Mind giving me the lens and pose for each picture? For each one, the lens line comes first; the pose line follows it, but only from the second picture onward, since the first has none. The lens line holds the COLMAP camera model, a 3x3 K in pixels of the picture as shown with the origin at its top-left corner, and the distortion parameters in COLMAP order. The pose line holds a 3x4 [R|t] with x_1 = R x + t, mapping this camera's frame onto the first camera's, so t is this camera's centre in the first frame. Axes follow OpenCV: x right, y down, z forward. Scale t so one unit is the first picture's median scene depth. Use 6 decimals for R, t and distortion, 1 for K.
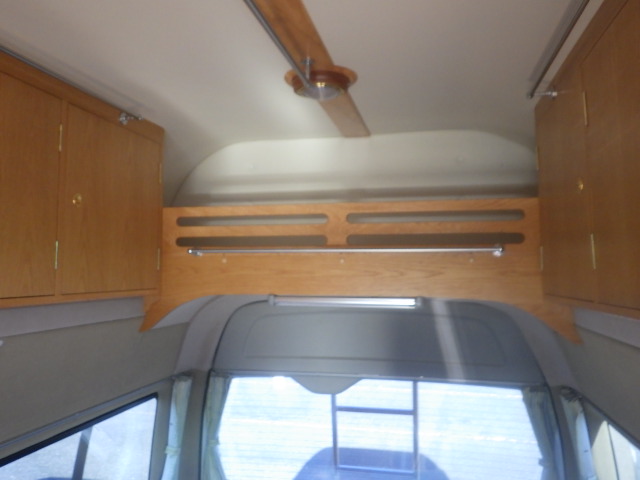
lens RADIAL K [[504.5, 0, 320.0], [0, 504.5, 240.0], [0, 0, 1]] dist [-0.007454, -0.004254]
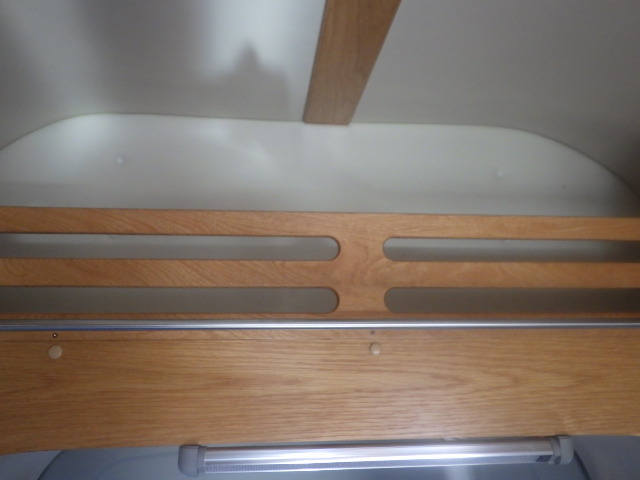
lens RADIAL K [[524.6, 0, 320.4], [0, 524.6, 243.3], [0, 0, 1]] dist [-0.003816, 0.007739]
pose [[0.951519, 0.053930, 0.302825, -0.132328], [-0.009242, 0.989078, -0.147103, 0.018019], [-0.307451, 0.137173, 0.941625, 0.598799]]
